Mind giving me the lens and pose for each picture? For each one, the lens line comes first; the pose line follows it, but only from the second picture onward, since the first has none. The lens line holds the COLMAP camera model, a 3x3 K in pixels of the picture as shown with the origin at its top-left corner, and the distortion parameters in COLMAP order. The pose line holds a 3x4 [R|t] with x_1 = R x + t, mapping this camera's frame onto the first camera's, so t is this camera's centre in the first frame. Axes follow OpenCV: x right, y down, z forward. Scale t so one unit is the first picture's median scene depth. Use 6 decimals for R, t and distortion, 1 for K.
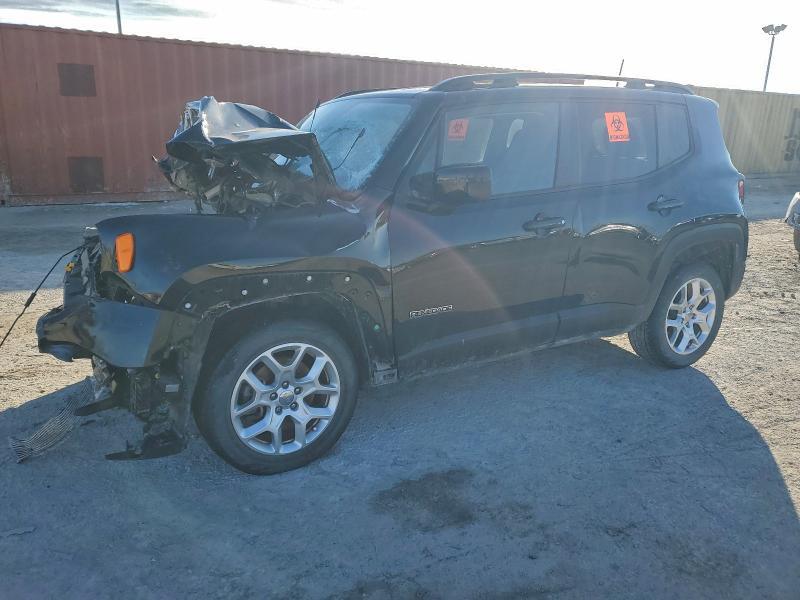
lens RADIAL K [[612.7, 0, 400.0], [0, 612.7, 279.5], [0, 0, 1]] dist [0.004719, 0.007550]
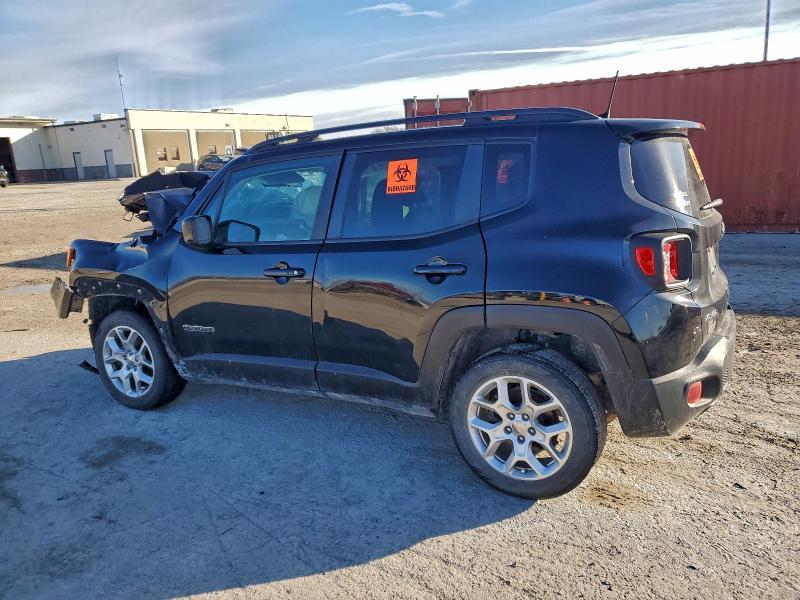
lens RADIAL K [[606.8, 0, 400.0], [0, 606.8, 300.0], [0, 0, 1]] dist [0.005317, 0.007668]
pose [[0.535056, 0.143180, -0.832595, 1.370566], [-0.155735, 0.985360, 0.069370, -0.166219], [0.830338, 0.092547, 0.549521, 0.661567]]
